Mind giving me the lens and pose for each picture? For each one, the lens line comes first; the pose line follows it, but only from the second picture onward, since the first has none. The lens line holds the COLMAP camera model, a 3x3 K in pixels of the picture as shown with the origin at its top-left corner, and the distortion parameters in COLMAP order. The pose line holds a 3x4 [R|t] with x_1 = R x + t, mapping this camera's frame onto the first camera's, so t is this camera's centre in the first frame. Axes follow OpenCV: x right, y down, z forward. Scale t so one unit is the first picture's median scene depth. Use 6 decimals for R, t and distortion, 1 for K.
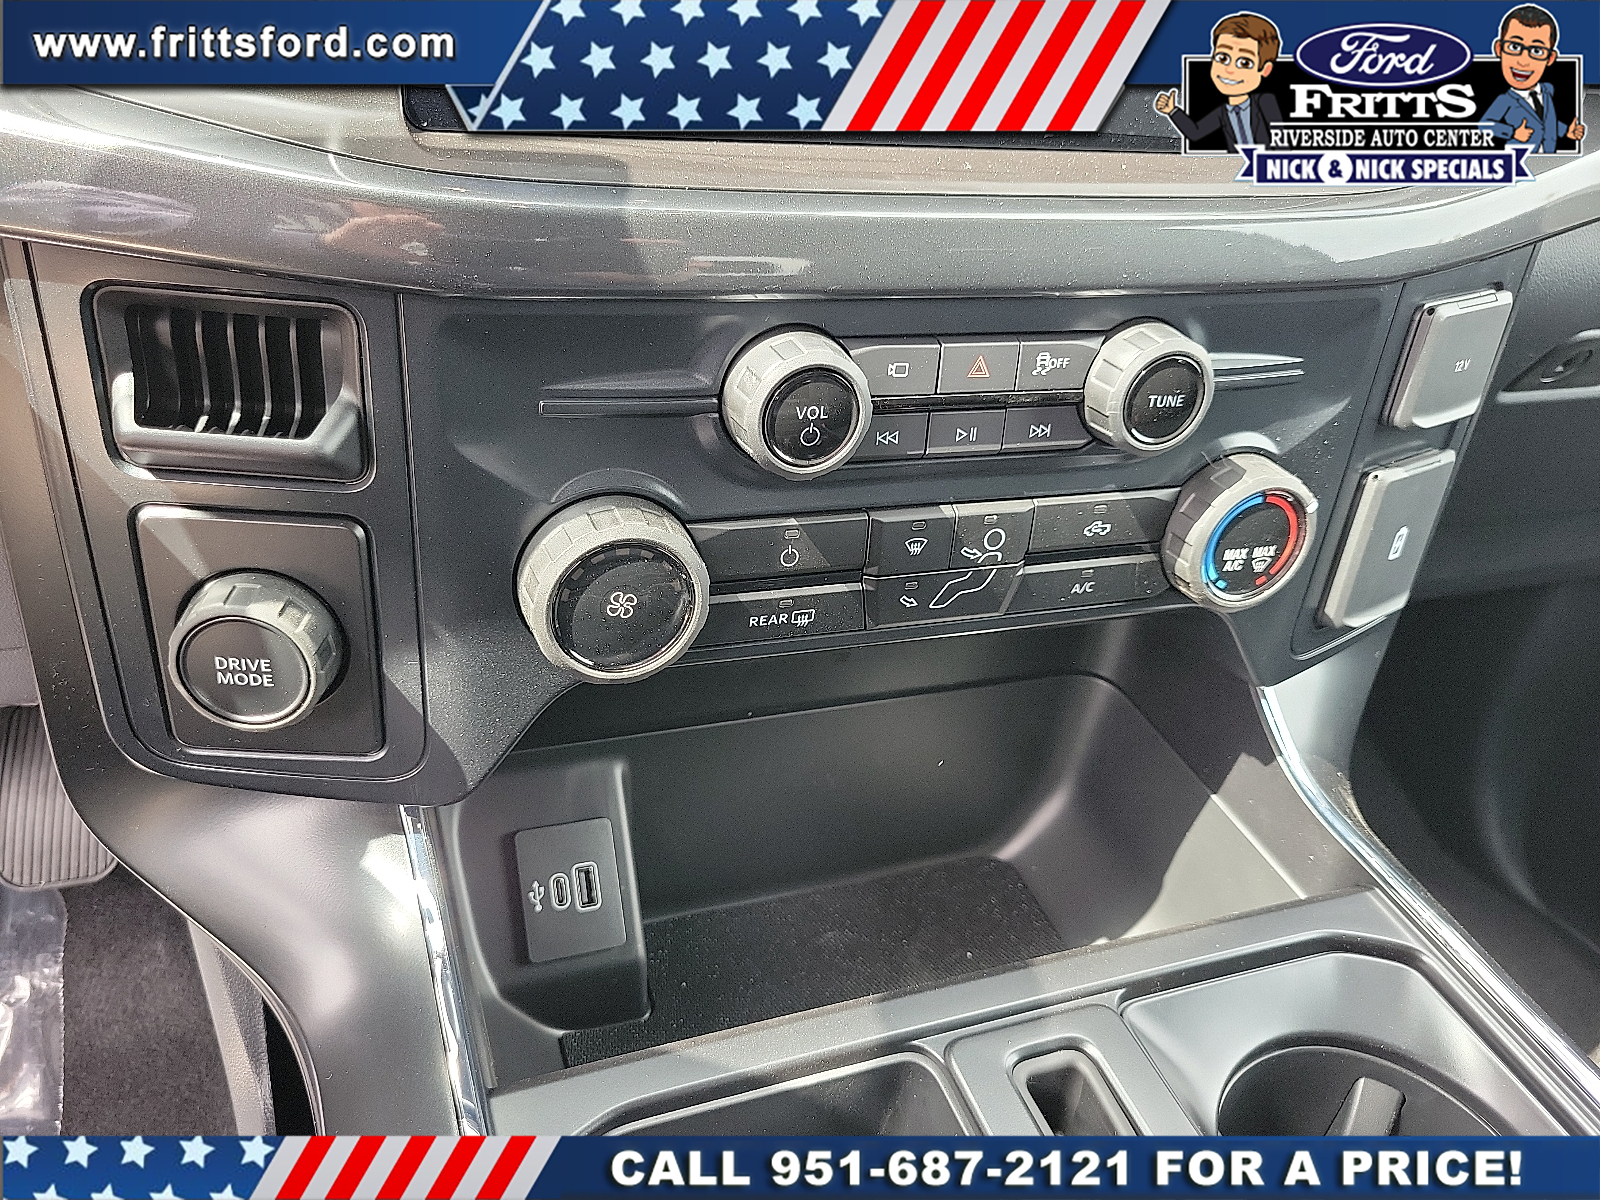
lens RADIAL K [[1238.9, 0, 803.5], [0, 1238.9, 604.8], [0, 0, 1]] dist [0.028078, -0.020403]
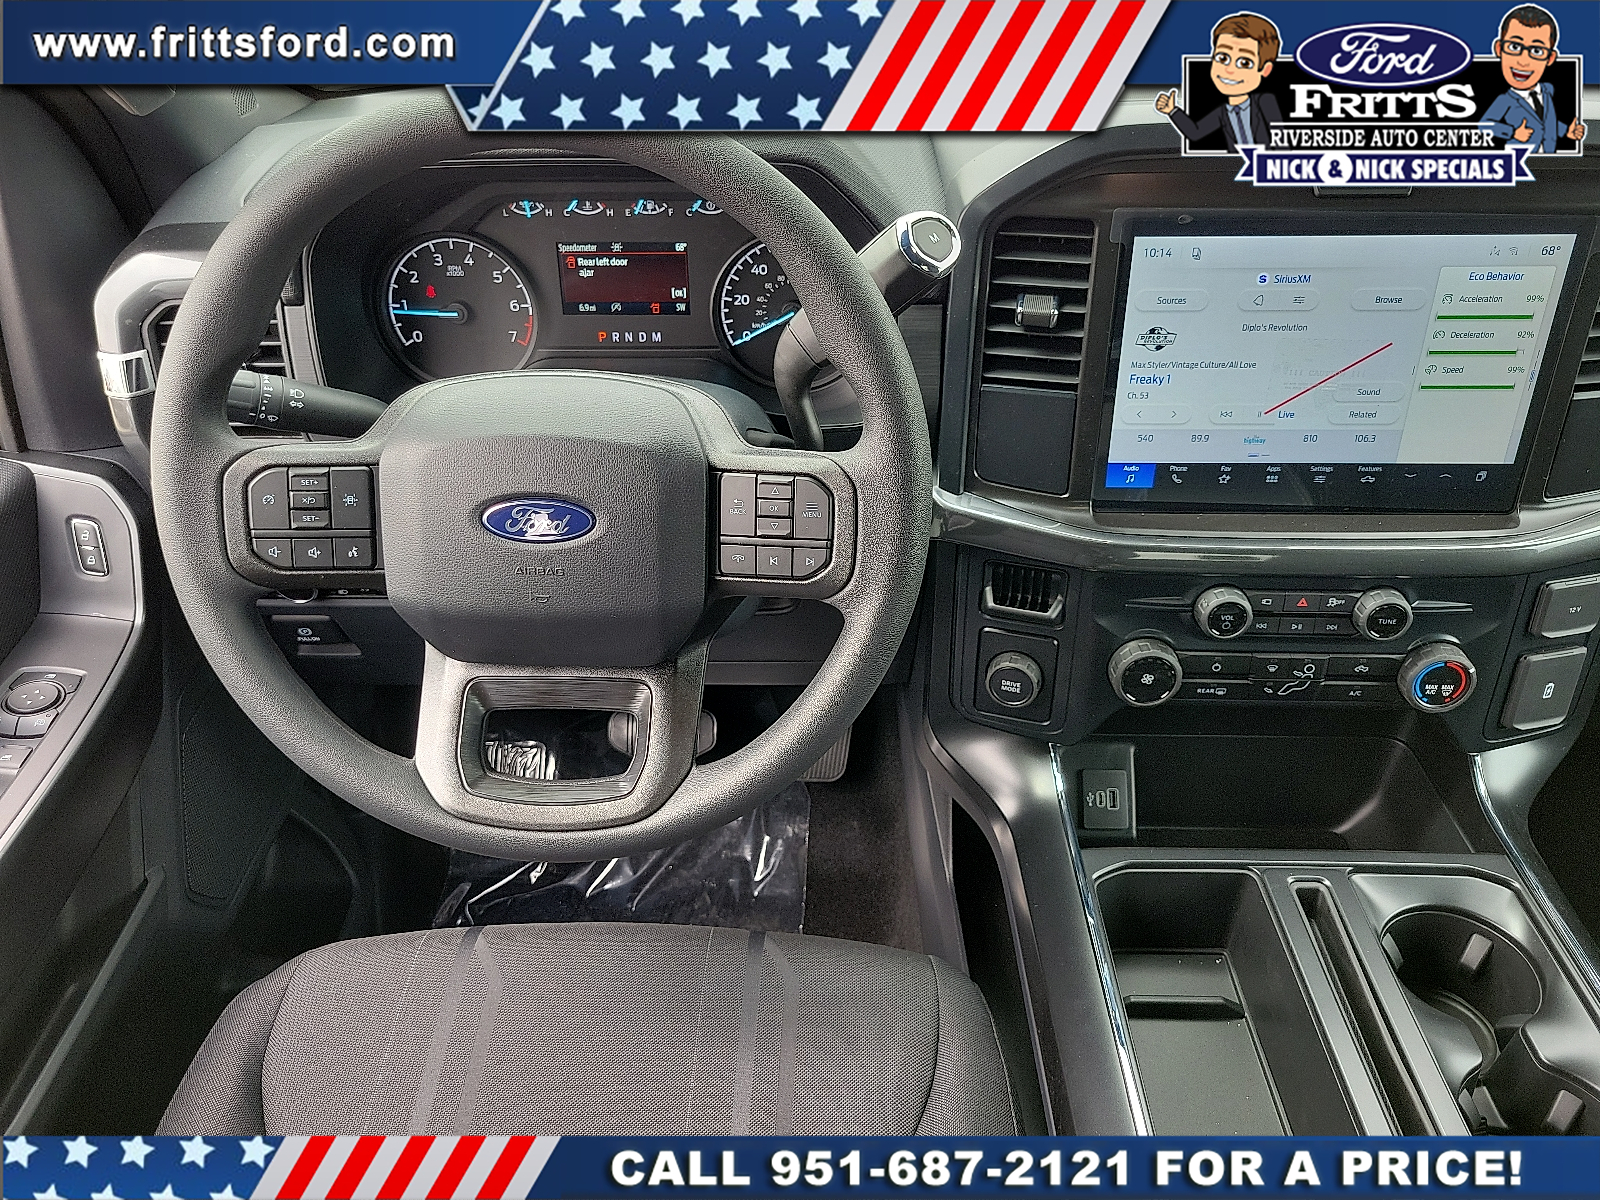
lens RADIAL K [[1238.9, 0, 804.5], [0, 1238.9, 601.2], [0, 0, 1]] dist [0.028078, -0.020403]
pose [[0.919265, 0.097759, -0.381308, 0.164141], [-0.107110, 0.994242, -0.003322, -0.071419], [0.378788, 0.043895, 0.924442, -1.621292]]
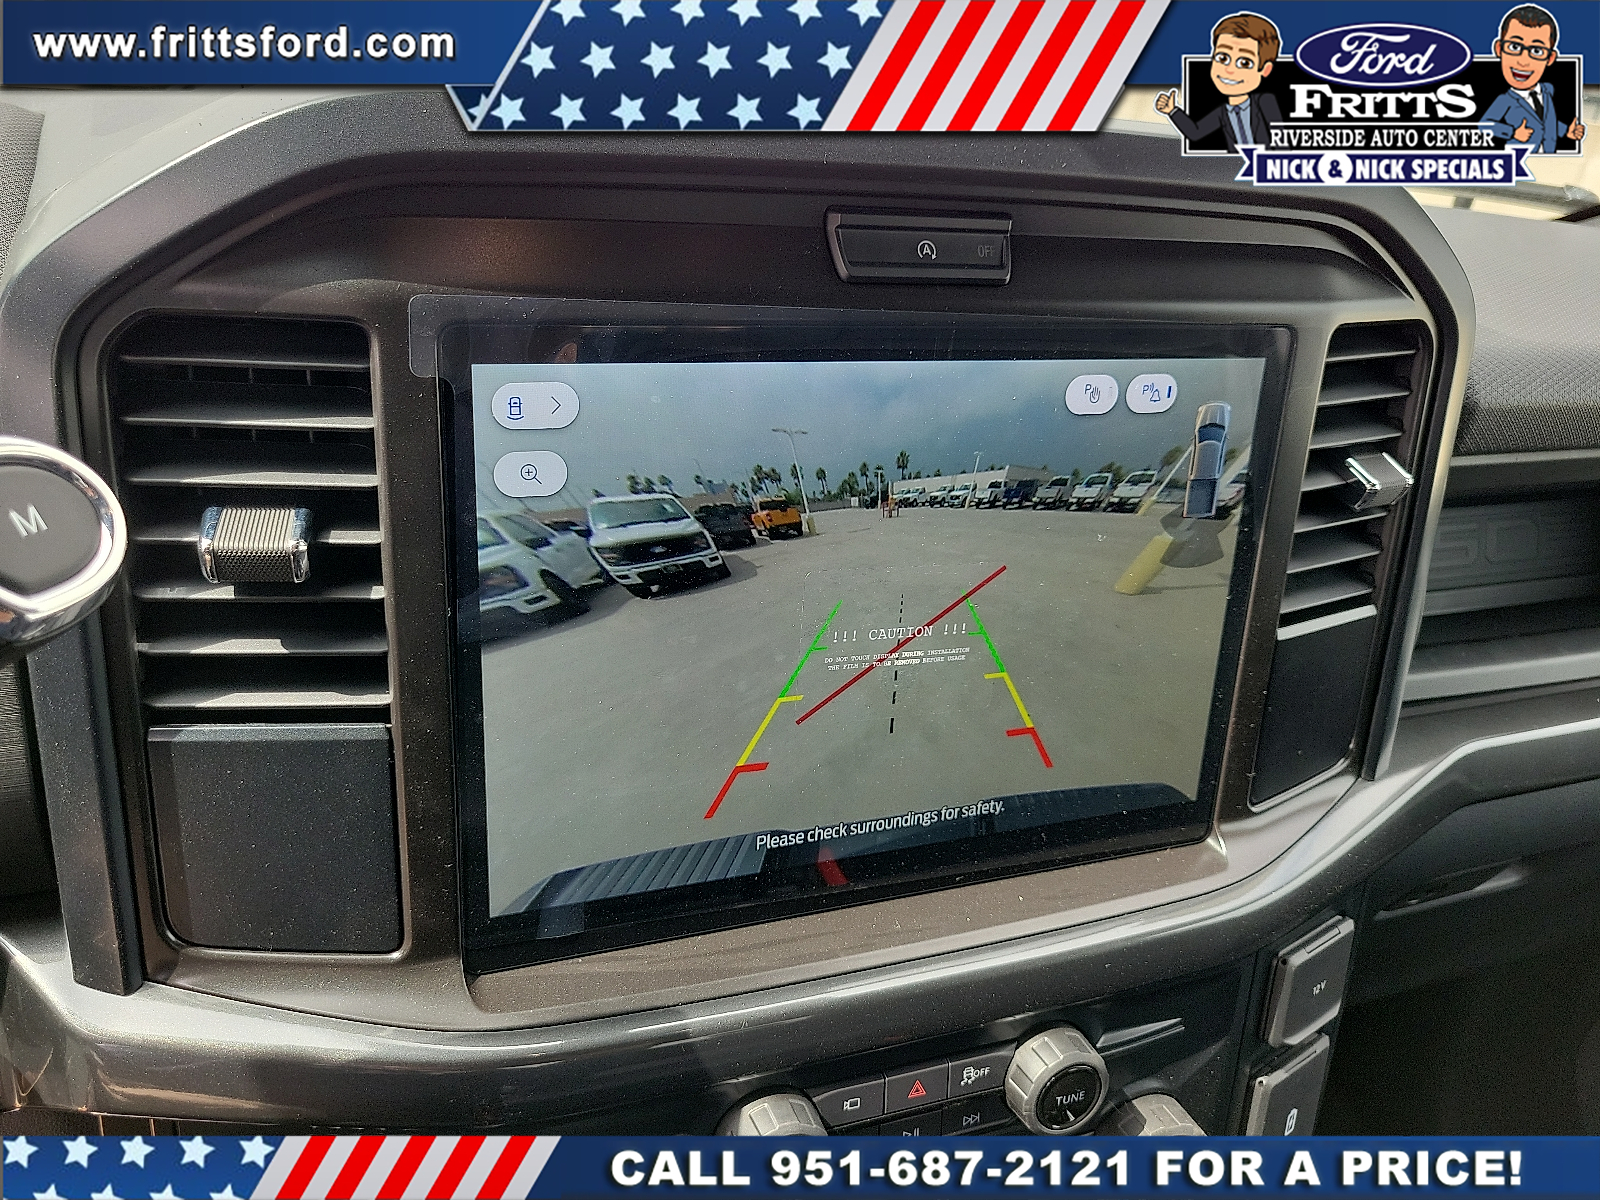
lens RADIAL K [[1238.9, 0, 798.3], [0, 1238.9, 599.5], [0, 0, 1]] dist [0.028078, -0.020403]
pose [[0.998730, -0.046790, 0.018682, 0.020963], [0.049425, 0.981829, -0.183219, -0.422146], [-0.009770, 0.183910, 0.982895, -0.293875]]
